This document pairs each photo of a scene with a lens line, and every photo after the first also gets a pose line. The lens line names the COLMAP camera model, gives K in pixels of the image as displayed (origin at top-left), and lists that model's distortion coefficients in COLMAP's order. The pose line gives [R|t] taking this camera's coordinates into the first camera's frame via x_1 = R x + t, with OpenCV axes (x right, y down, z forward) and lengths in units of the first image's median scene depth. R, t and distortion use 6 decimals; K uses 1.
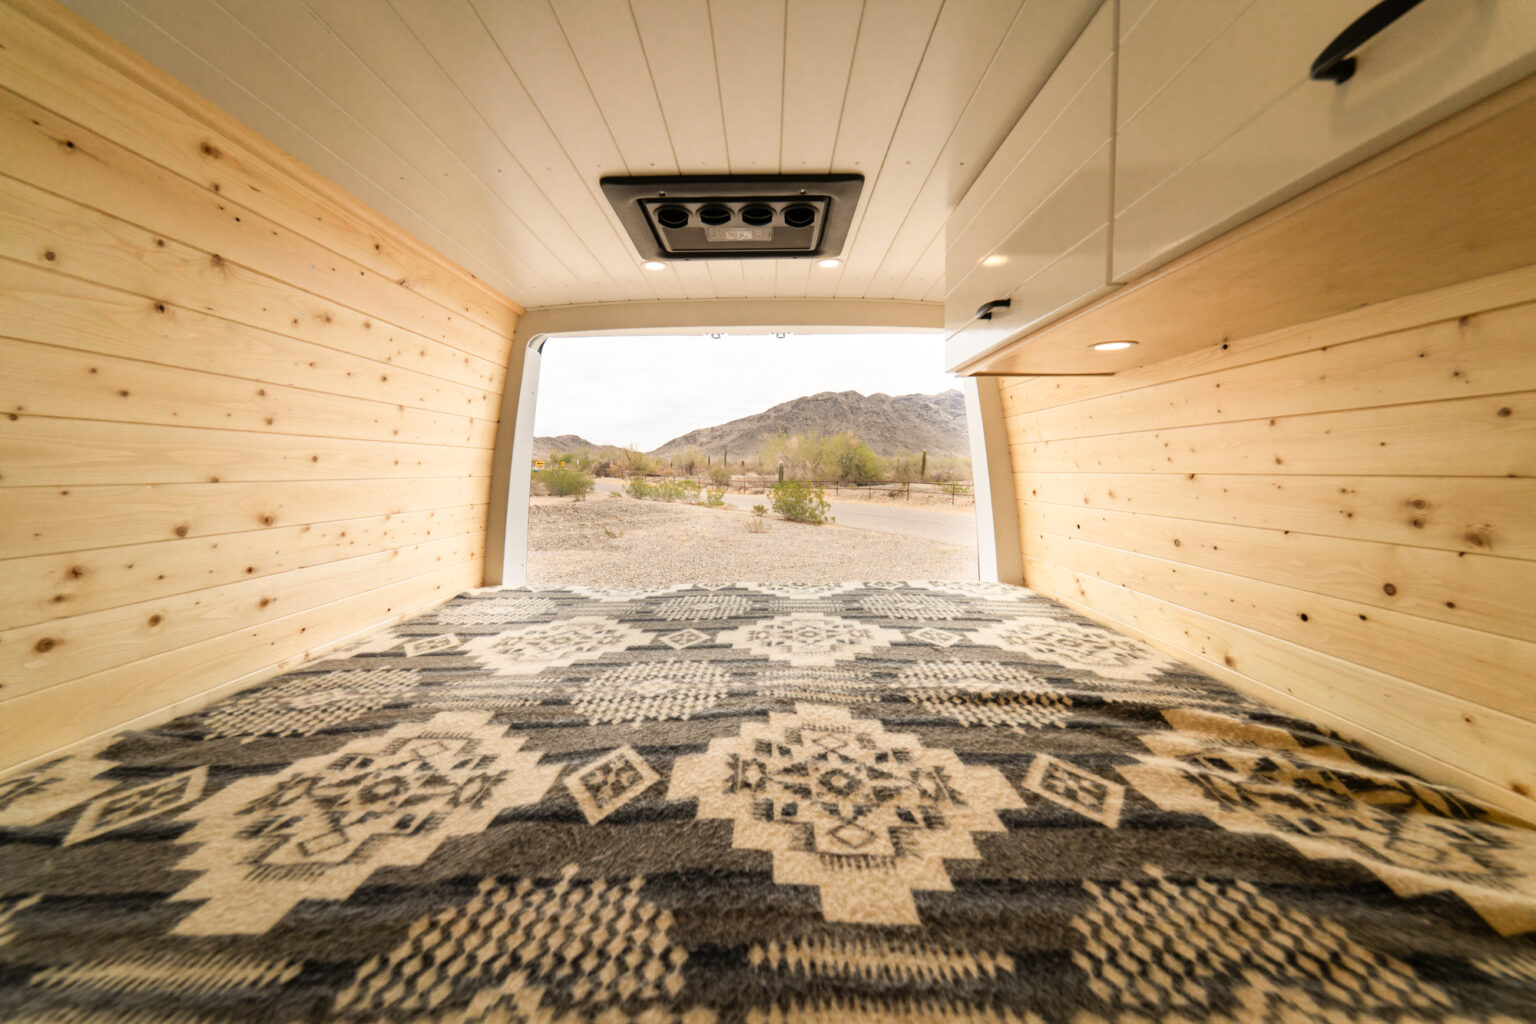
lens RADIAL K [[616.5, 0, 763.6], [0, 616.5, 400.8], [0, 0, 1]] dist [0.005615, -0.003234]
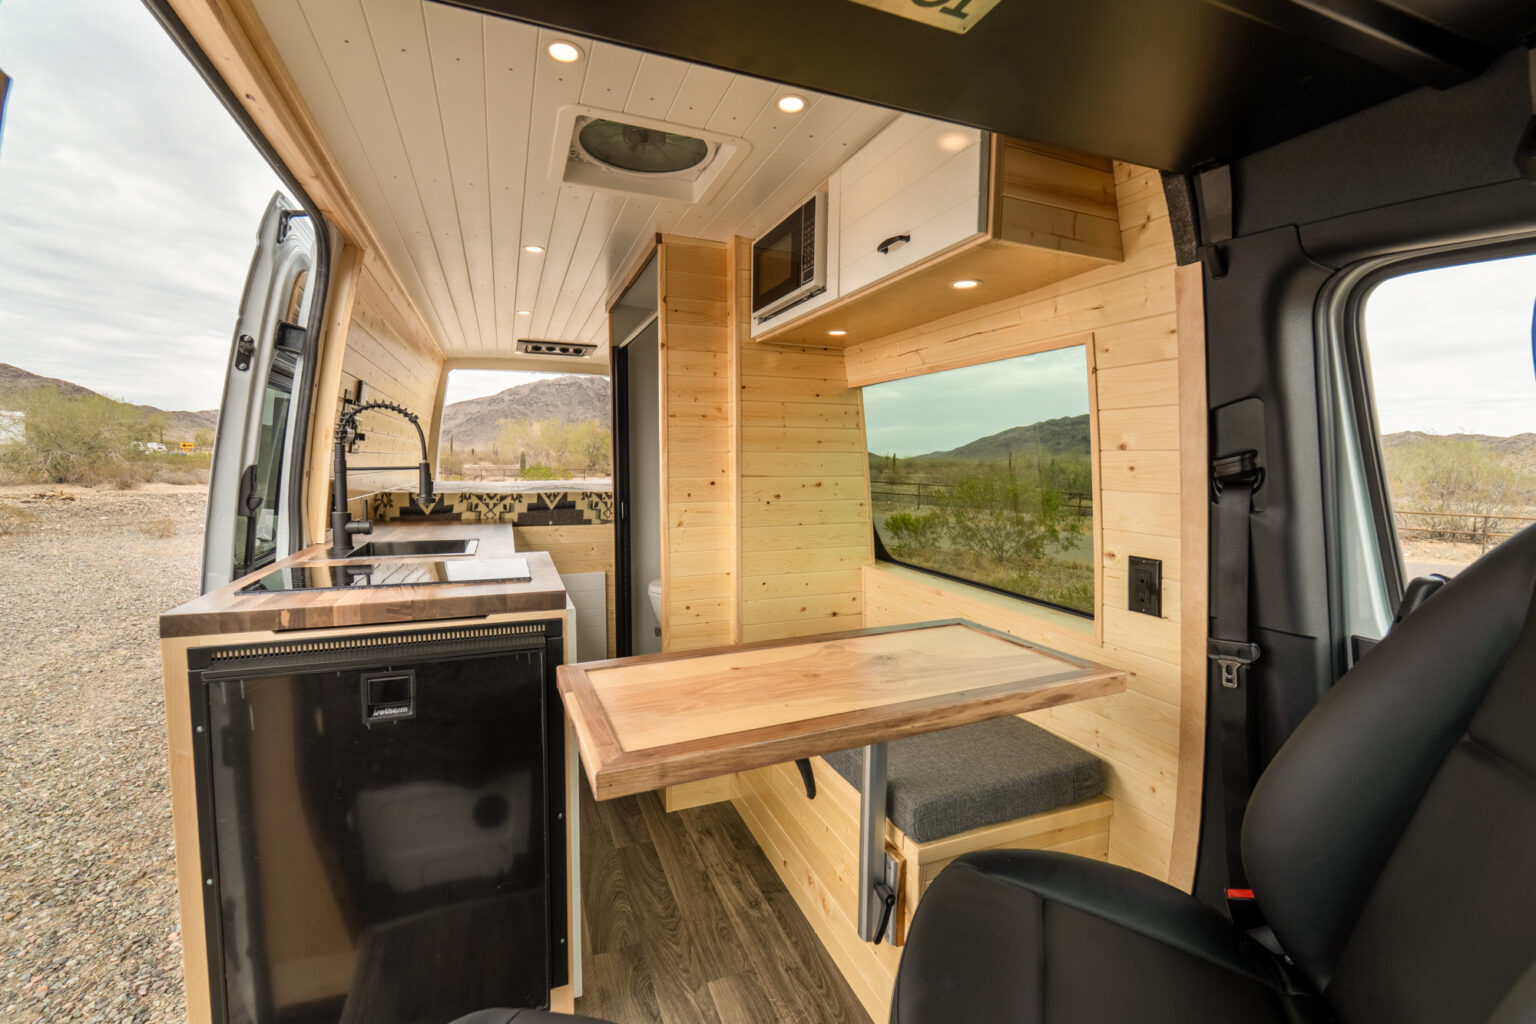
lens RADIAL K [[670.3, 0, 763.9], [0, 670.3, 524.7], [0, 0, 1]] dist [0.001525, 0.000003]
pose [[0.926999, -0.017439, 0.374659, -0.021601], [-0.057714, 0.980389, 0.188432, -0.003493], [-0.370598, -0.196299, 0.907813, -0.124333]]
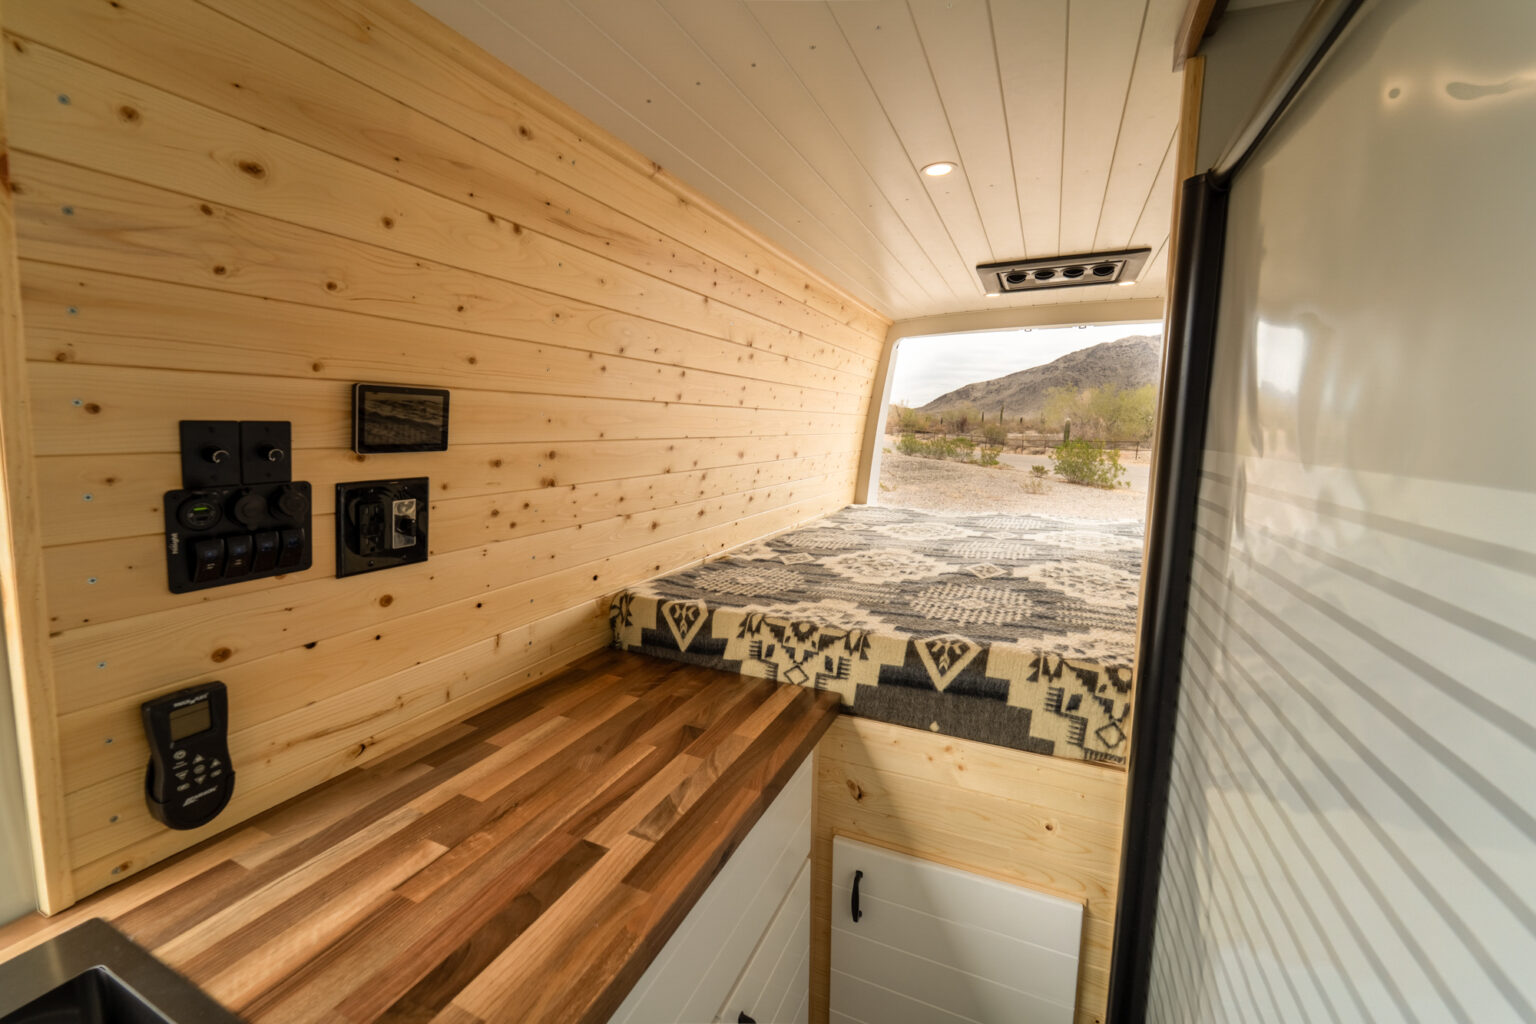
lens RADIAL K [[616.5, 0, 767.3], [0, 616.5, 519.1], [0, 0, 1]] dist [0.005615, -0.003234]
pose [[0.913694, 0.070042, -0.400322, -0.002602], [0.035822, 0.967323, 0.251005, -0.002698], [0.404822, -0.243682, 0.881328, -0.014195]]
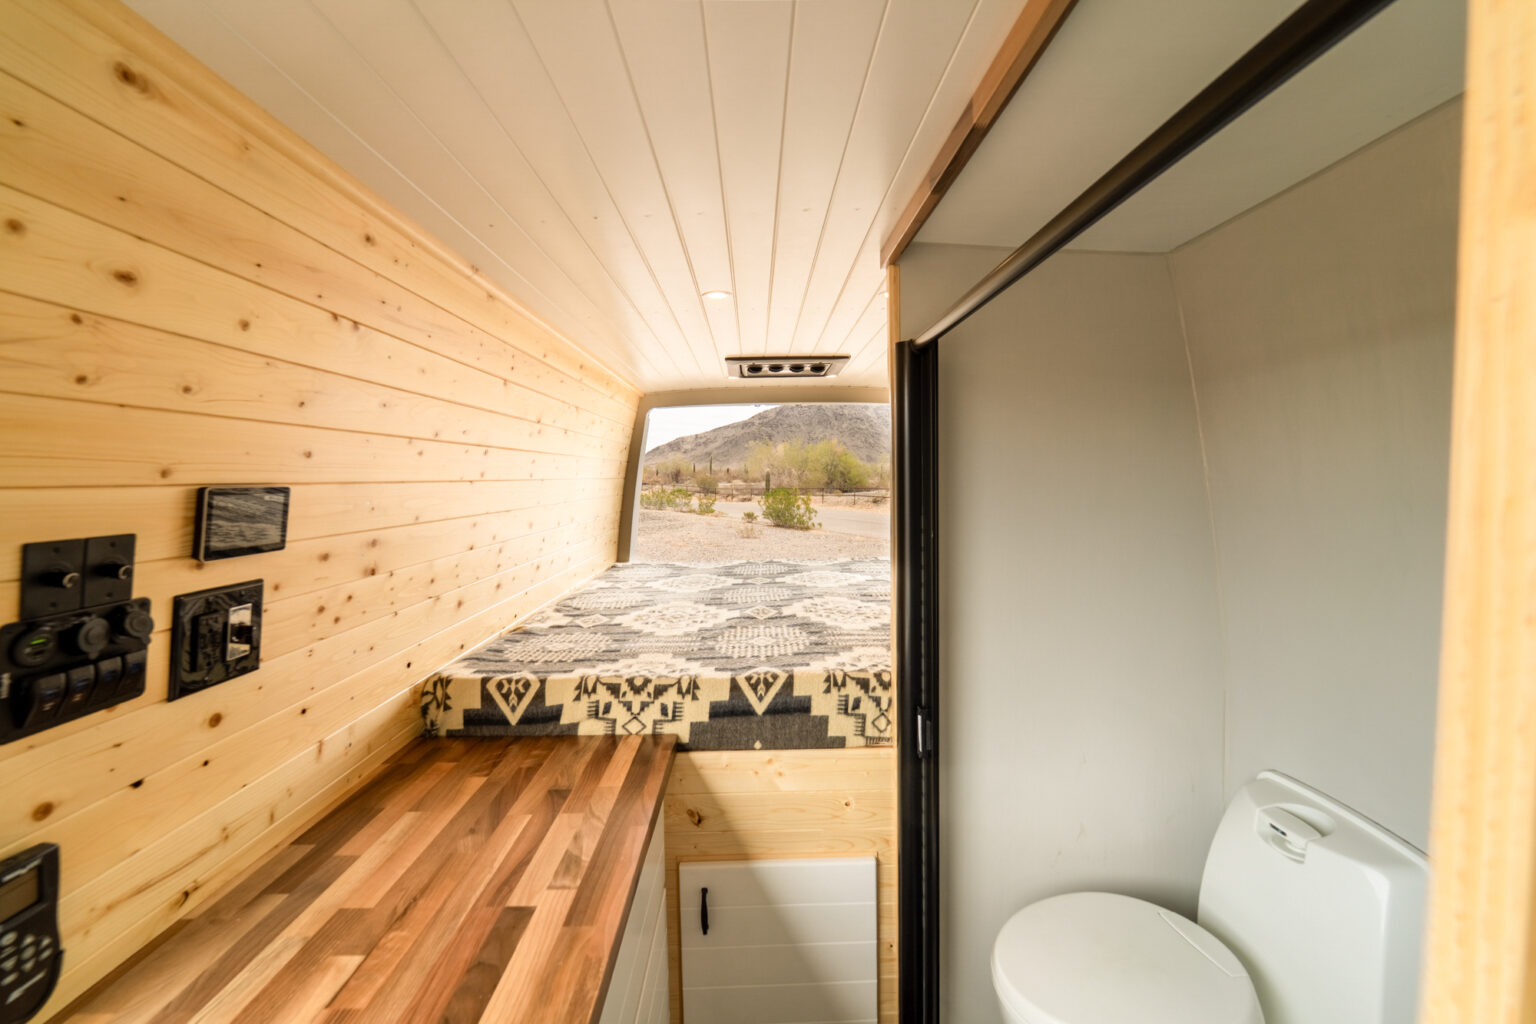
lens RADIAL K [[616.5, 0, 760.0], [0, 616.5, 518.7], [0, 0, 1]] dist [0.005615, -0.003234]
pose [[0.999712, -0.009681, 0.021977, -0.010272], [0.005566, 0.983633, 0.180096, -0.006697], [-0.023361, -0.179922, 0.983403, -0.025397]]
